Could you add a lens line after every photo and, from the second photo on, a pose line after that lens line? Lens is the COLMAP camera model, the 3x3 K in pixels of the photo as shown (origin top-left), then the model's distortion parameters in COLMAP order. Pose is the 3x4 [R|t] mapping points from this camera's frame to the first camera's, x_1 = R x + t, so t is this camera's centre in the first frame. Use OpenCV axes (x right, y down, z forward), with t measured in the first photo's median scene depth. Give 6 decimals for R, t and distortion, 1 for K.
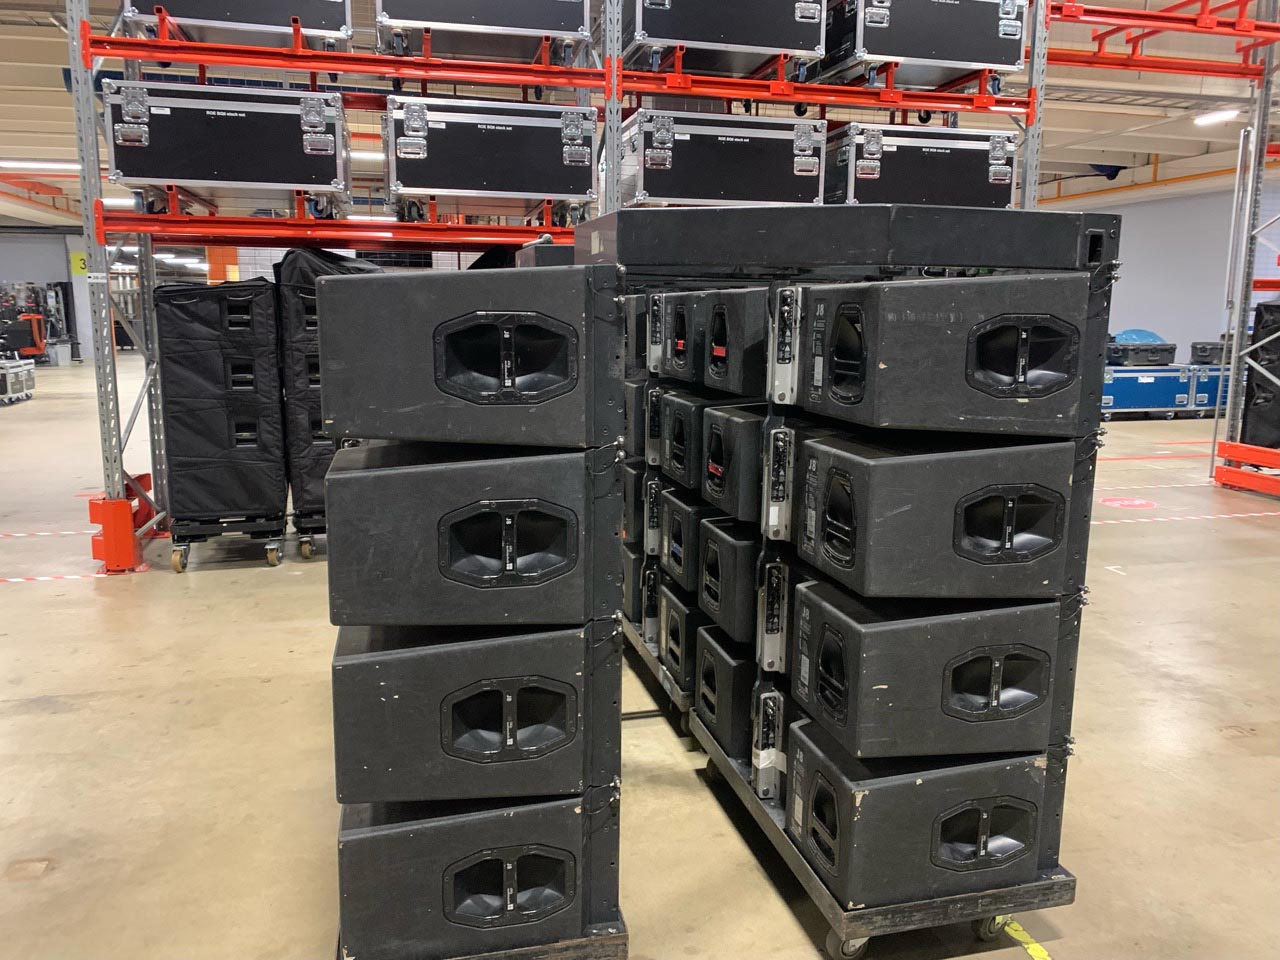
lens RADIAL K [[961.2, 0, 636.6], [0, 961.2, 475.6], [0, 0, 1]] dist [0.008717, -0.029529]
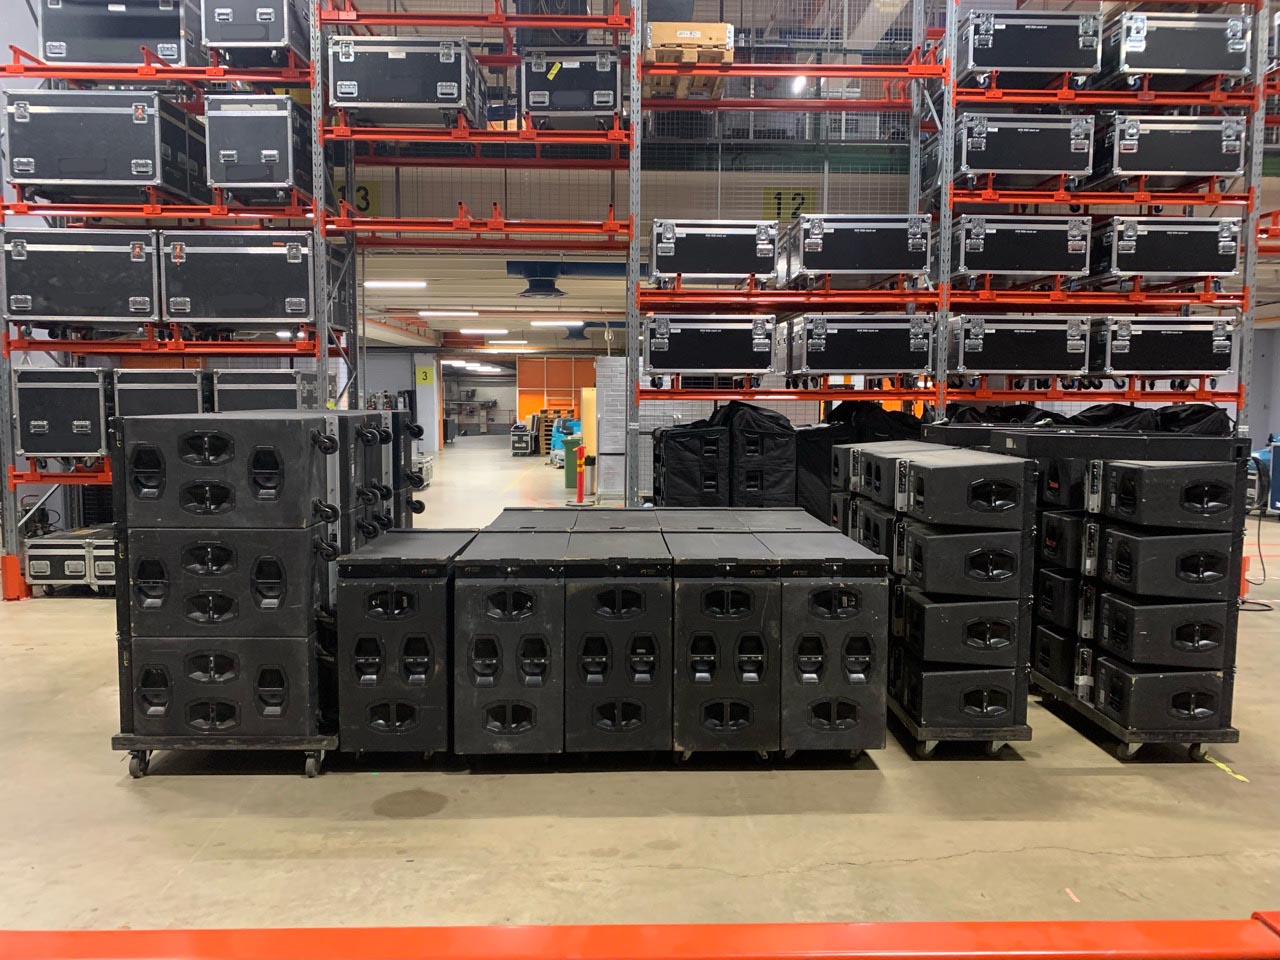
lens RADIAL K [[961.2, 0, 636.9], [0, 961.2, 482.5], [0, 0, 1]] dist [0.008717, -0.029529]
pose [[0.976991, 0.016778, -0.212622, -0.374585], [-0.034609, 0.996160, -0.080418, 0.065016], [0.210456, 0.085926, 0.973820, -1.280271]]
